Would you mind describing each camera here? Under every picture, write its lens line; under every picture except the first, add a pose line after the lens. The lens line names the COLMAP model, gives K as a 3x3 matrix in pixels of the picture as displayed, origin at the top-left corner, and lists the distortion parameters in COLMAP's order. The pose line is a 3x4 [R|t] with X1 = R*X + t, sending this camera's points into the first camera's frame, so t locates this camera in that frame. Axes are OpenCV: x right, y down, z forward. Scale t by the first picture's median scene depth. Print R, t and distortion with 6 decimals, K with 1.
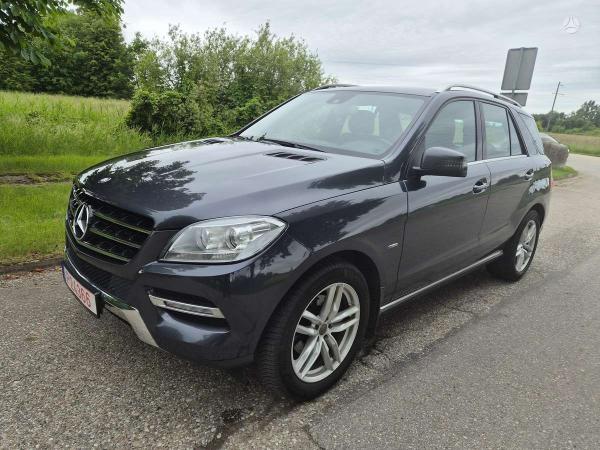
lens RADIAL K [[450.1, 0, 293.7], [0, 450.1, 246.2], [0, 0, 1]] dist [0.005559, -0.002490]
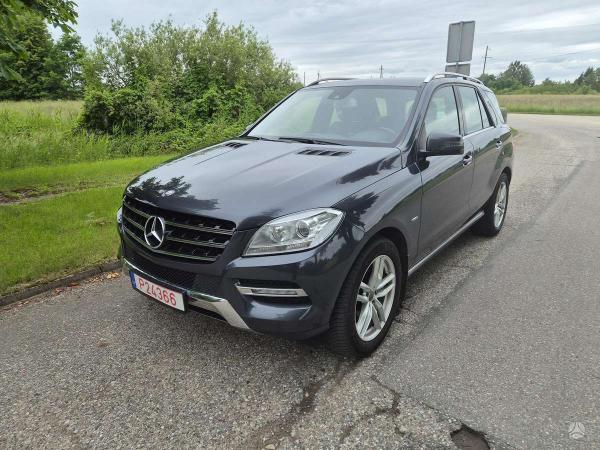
lens RADIAL K [[458.2, 0, 300.6], [0, 458.2, 243.2], [0, 0, 1]] dist [0.006198, -0.009823]
pose [[0.983492, -0.130615, 0.125235, -0.155368], [0.126196, 0.991089, 0.042626, -0.017889], [-0.129686, -0.026118, 0.991211, -0.107463]]
